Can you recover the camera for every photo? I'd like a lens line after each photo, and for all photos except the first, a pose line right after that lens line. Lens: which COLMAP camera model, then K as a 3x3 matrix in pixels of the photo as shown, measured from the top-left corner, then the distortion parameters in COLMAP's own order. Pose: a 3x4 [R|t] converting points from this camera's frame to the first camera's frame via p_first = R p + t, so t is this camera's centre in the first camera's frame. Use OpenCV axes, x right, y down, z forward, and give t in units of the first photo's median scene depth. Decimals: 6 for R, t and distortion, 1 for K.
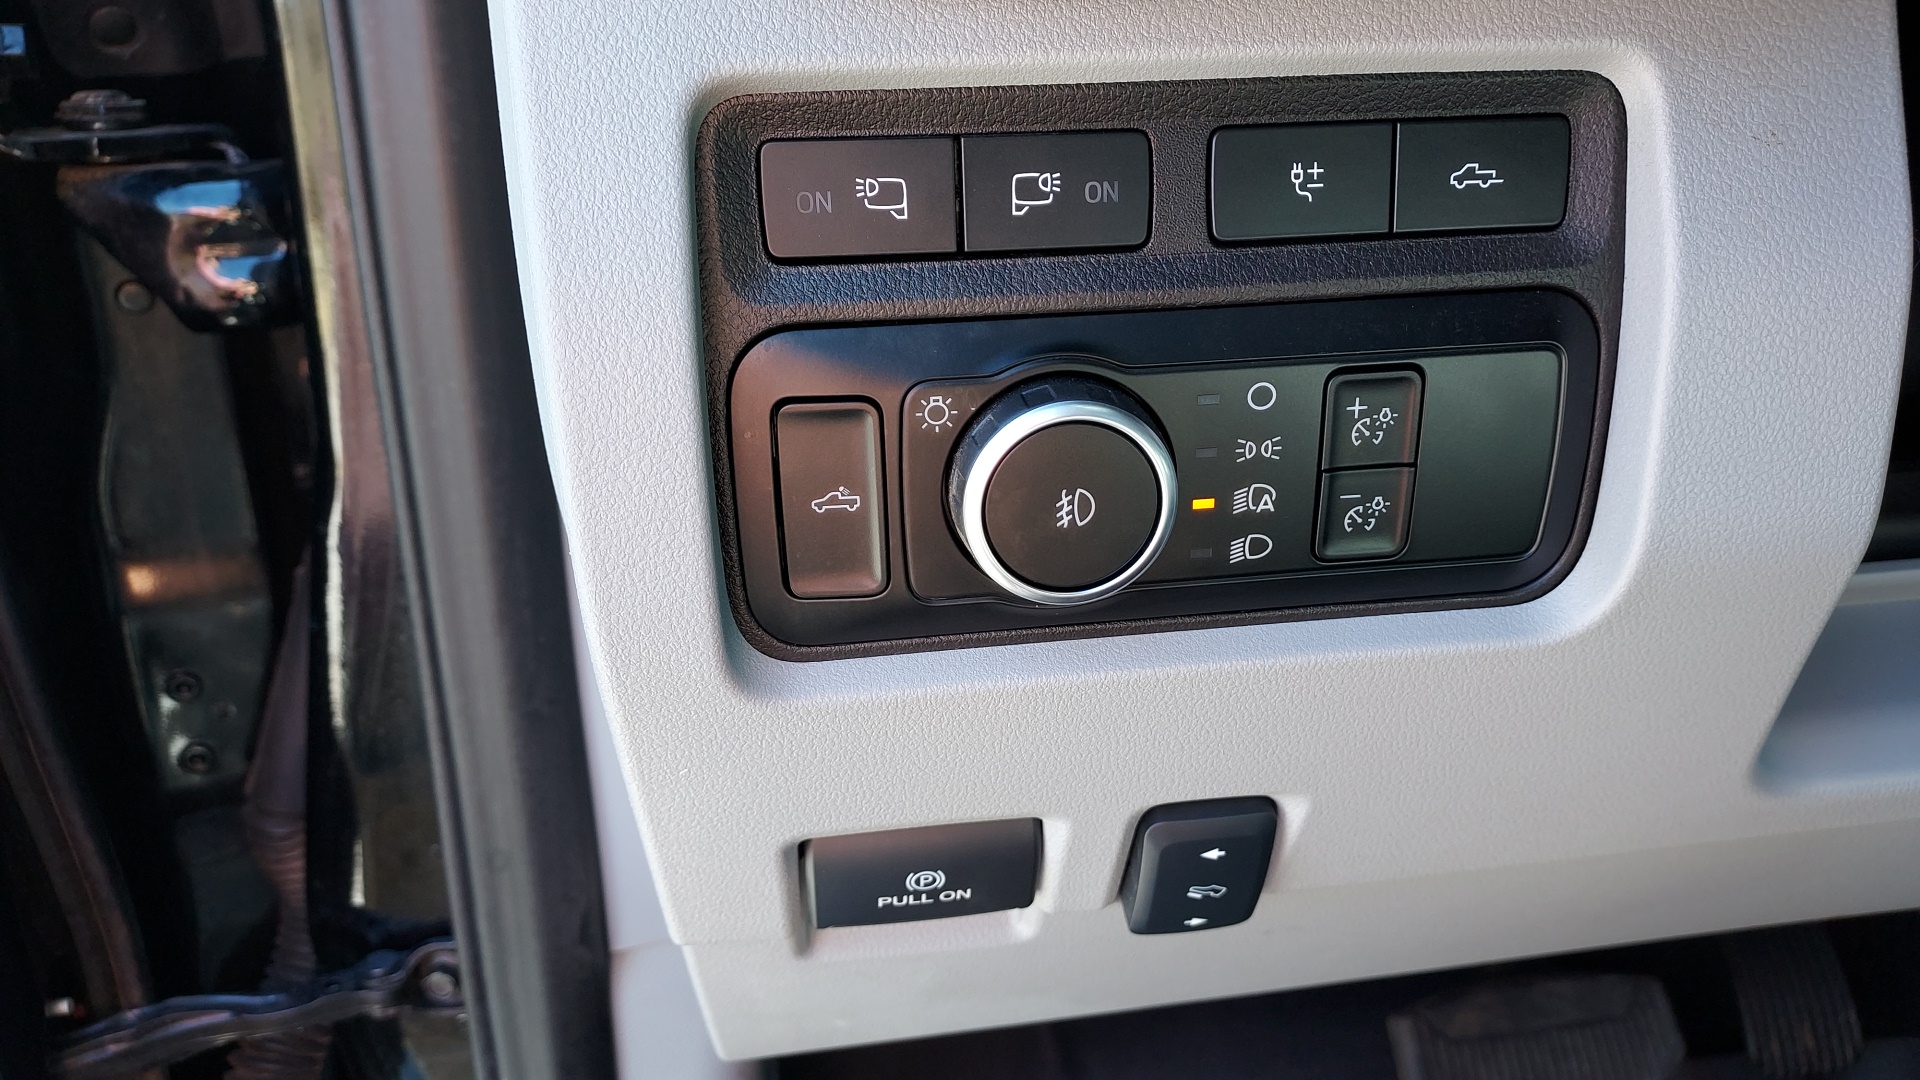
lens RADIAL K [[1405.9, 0, 966.5], [0, 1405.9, 537.6], [0, 0, 1]] dist [0.057239, -0.031318]
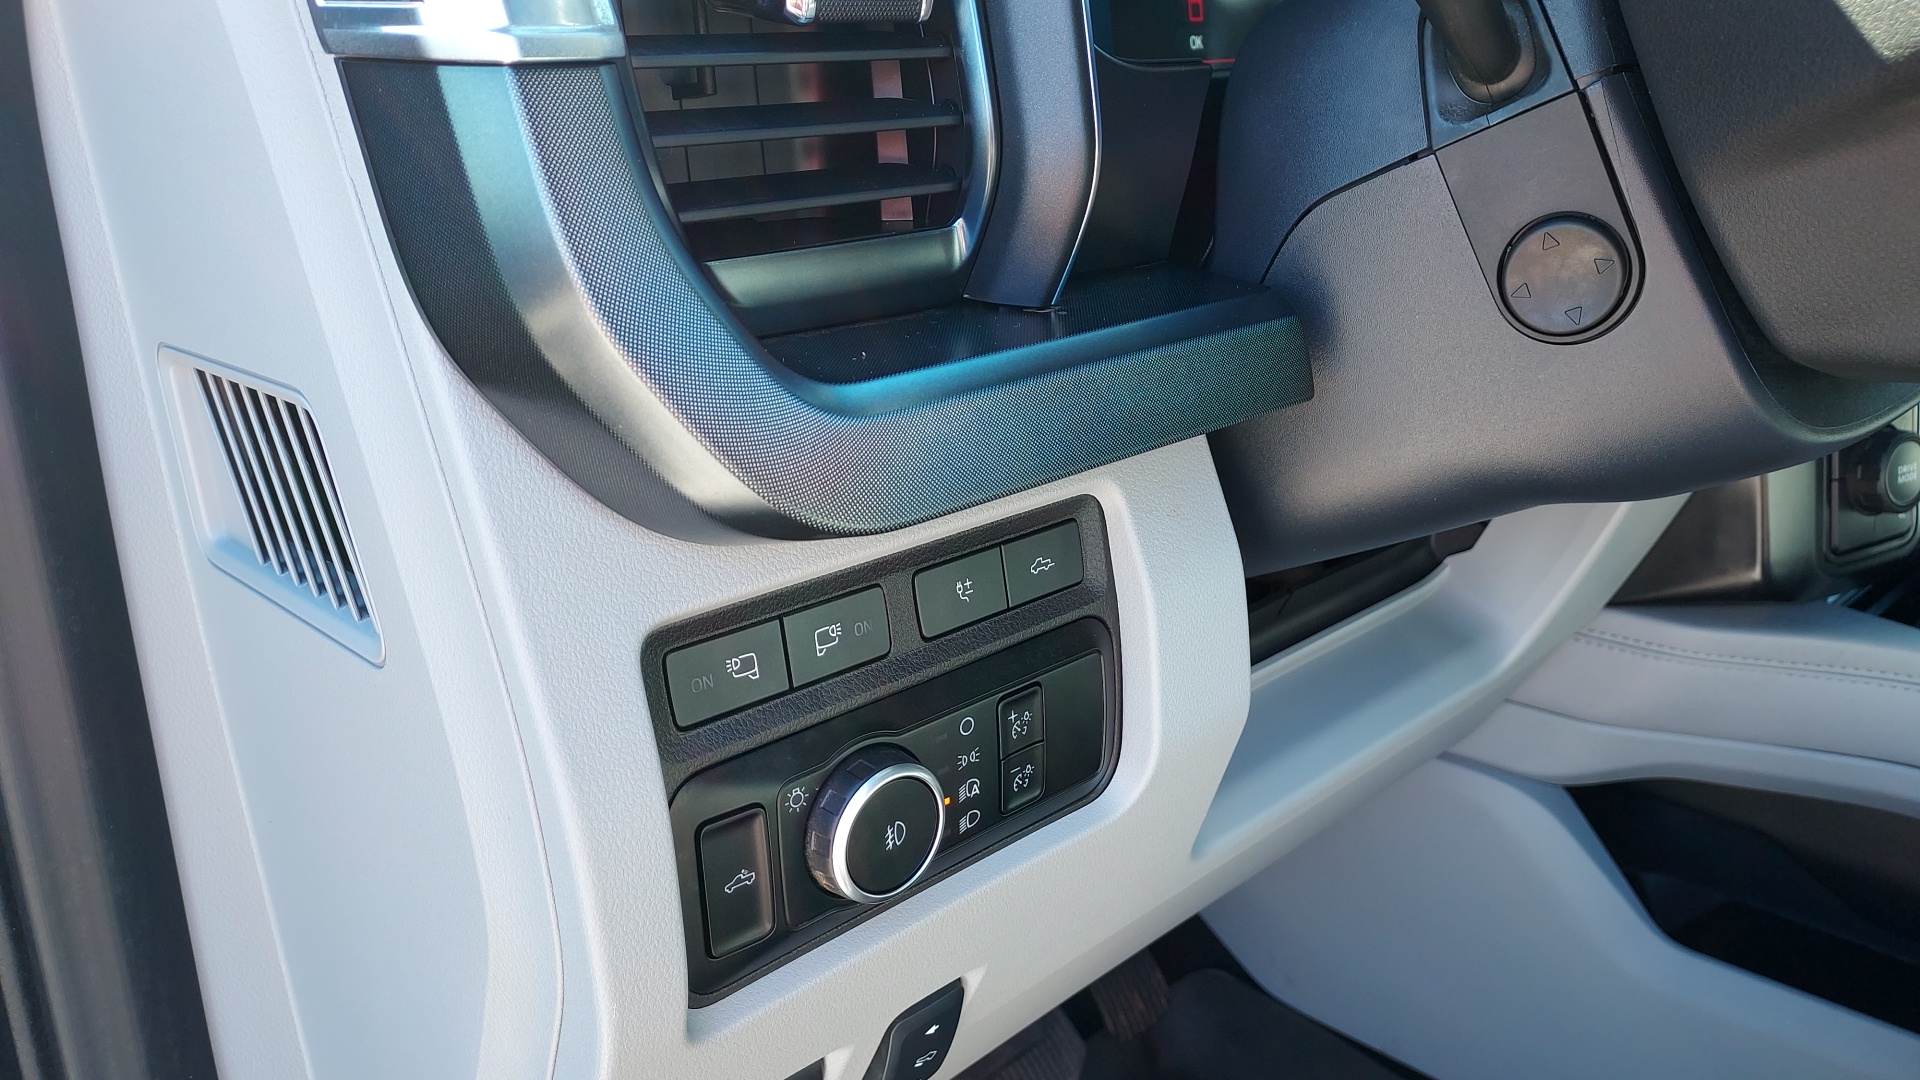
lens RADIAL K [[1405.9, 0, 967.7], [0, 1405.9, 552.7], [0, 0, 1]] dist [0.057239, -0.031318]
pose [[0.819571, -0.193547, 0.539299, -0.595253], [0.239570, 0.970752, -0.015684, -0.263649], [-0.520490, 0.142054, 0.841968, -0.337707]]
